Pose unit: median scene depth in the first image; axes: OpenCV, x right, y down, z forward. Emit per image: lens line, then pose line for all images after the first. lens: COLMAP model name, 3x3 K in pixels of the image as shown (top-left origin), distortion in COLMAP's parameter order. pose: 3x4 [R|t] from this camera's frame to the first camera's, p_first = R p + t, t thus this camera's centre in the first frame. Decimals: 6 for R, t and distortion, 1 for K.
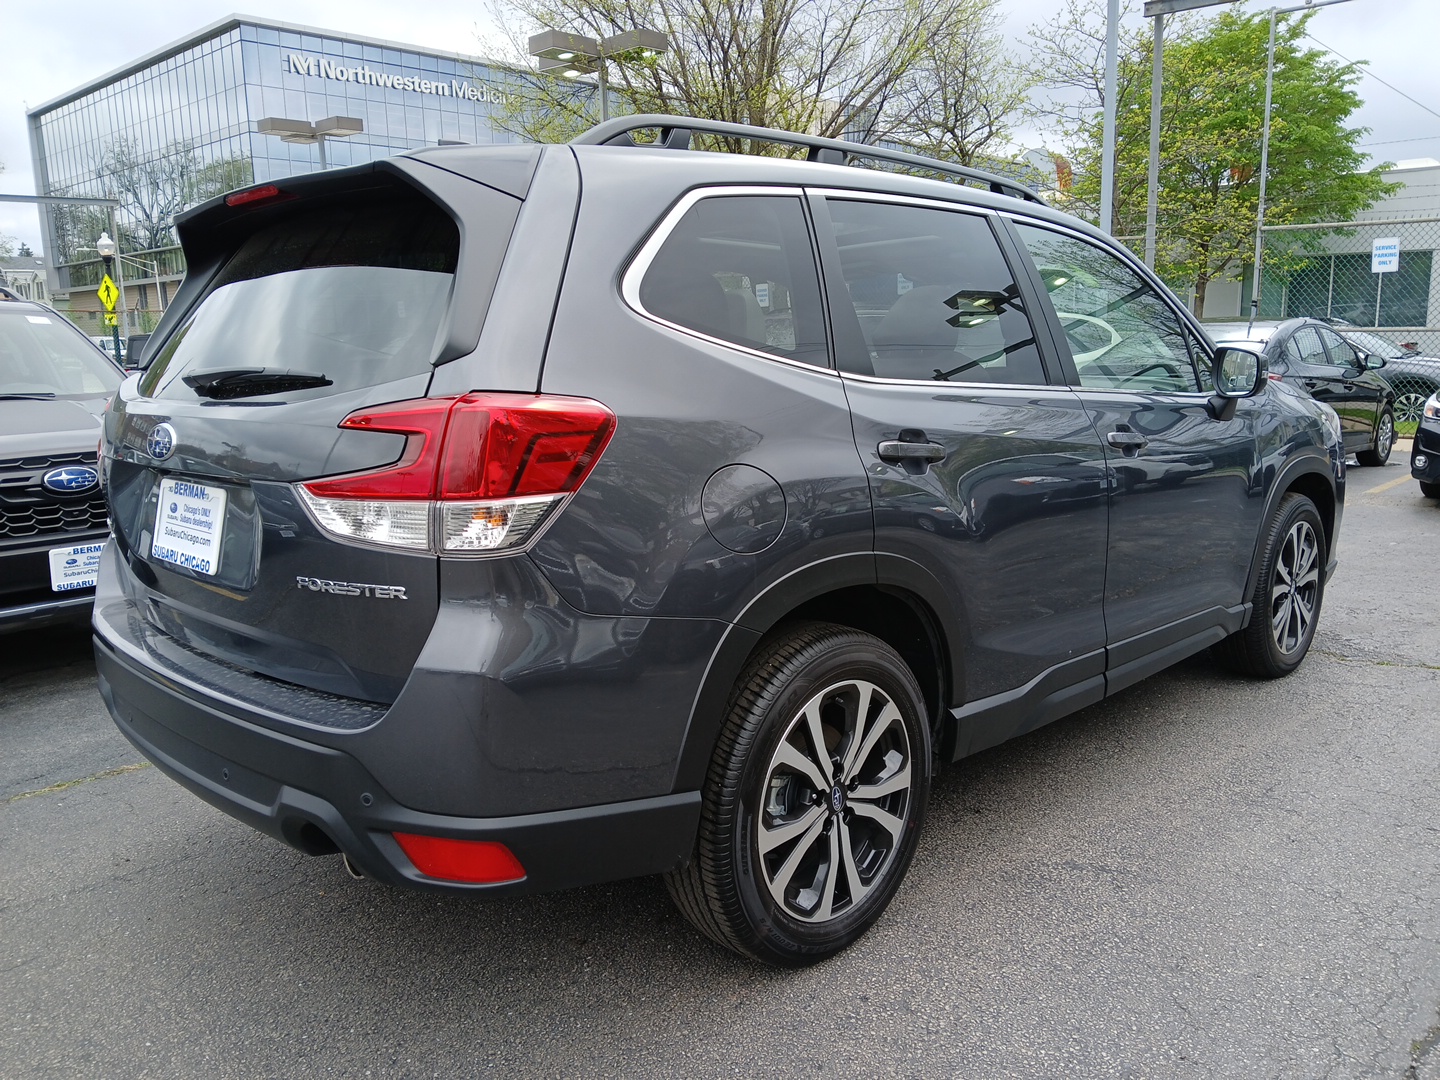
lens RADIAL K [[1162.8, 0, 720.0], [0, 1162.8, 540.0], [0, 0, 1]] dist [0.013481, -0.002290]
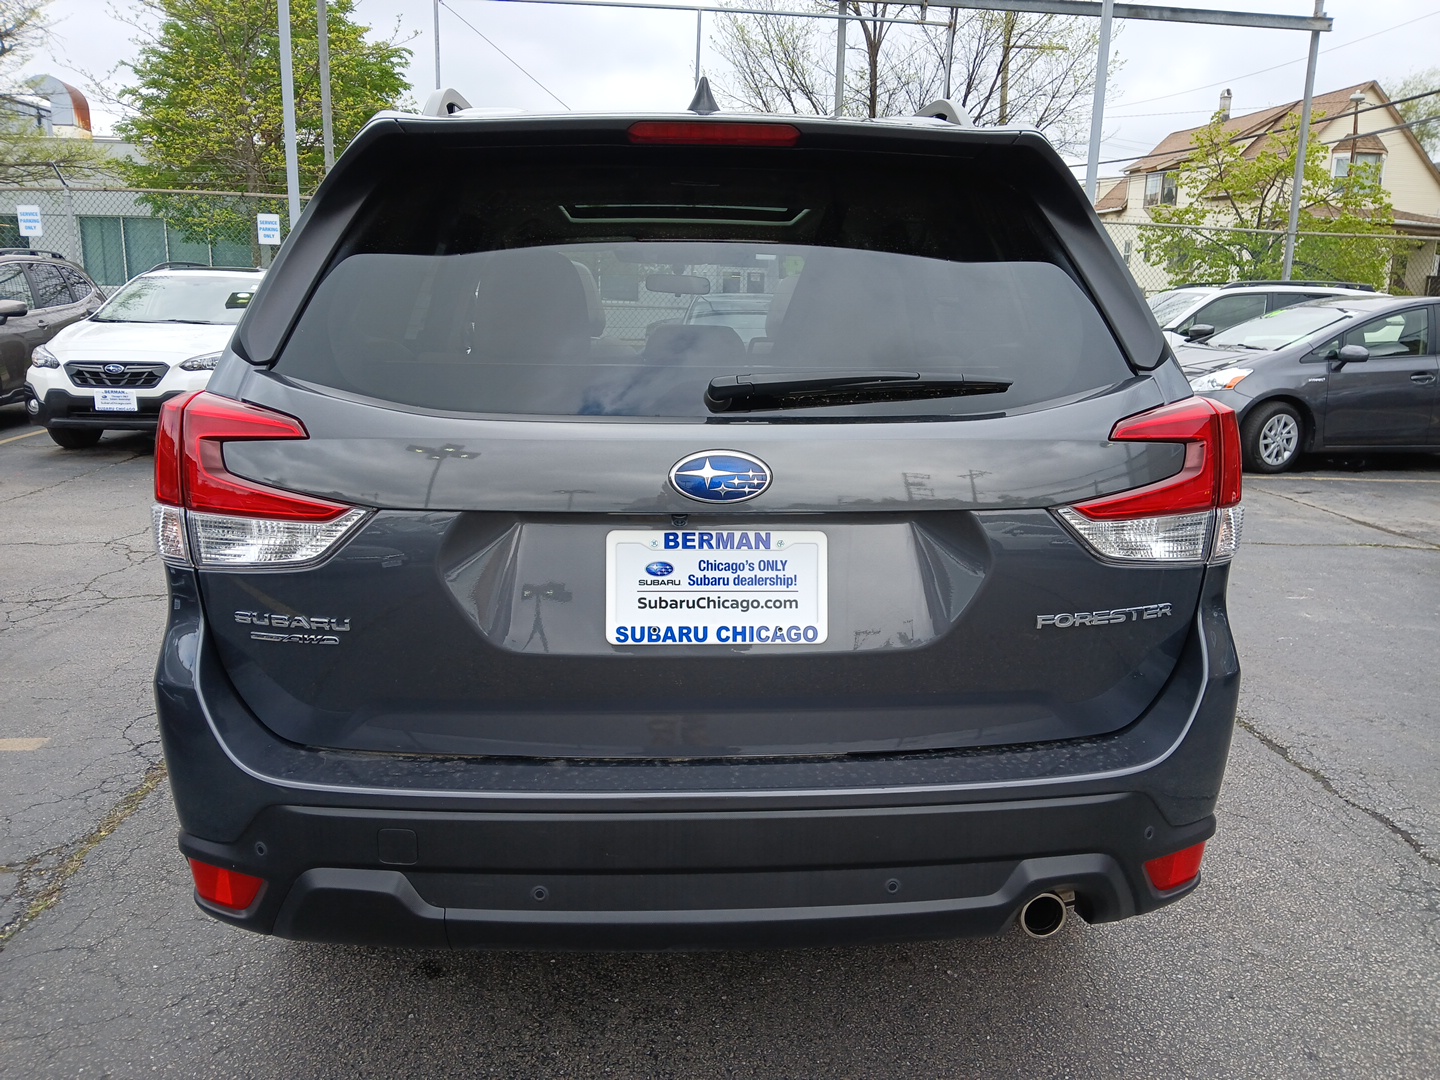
lens RADIAL K [[1162.8, 0, 720.0], [0, 1162.8, 540.0], [0, 0, 1]] dist [0.013481, -0.002290]
pose [[0.675282, -0.126697, 0.726596, -0.976225], [0.100468, 0.991754, 0.079560, -0.099904], [-0.730685, 0.019275, 0.682443, 0.498908]]
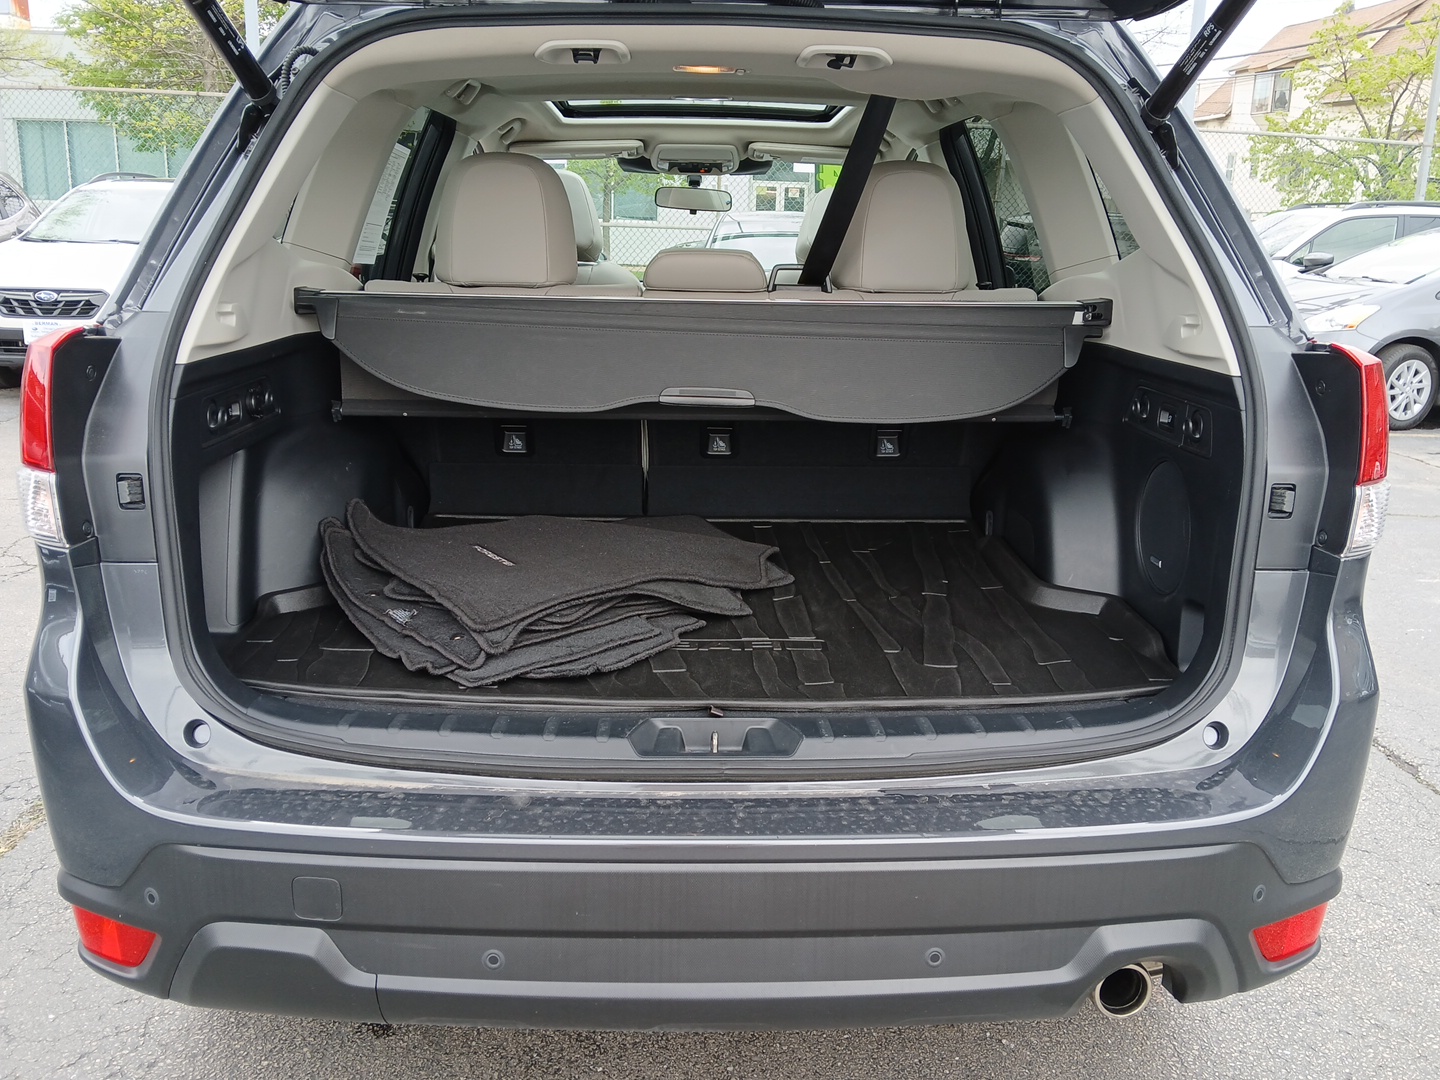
lens RADIAL K [[1324.9, 0, 720.0], [0, 1324.9, 540.0], [0, 0, 1]] dist [-0.001802, 0.008174]
pose [[0.694487, -0.142926, 0.705166, -0.917735], [0.091767, 0.989663, 0.110211, -0.104834], [-0.713629, -0.011829, 0.700424, 0.533900]]
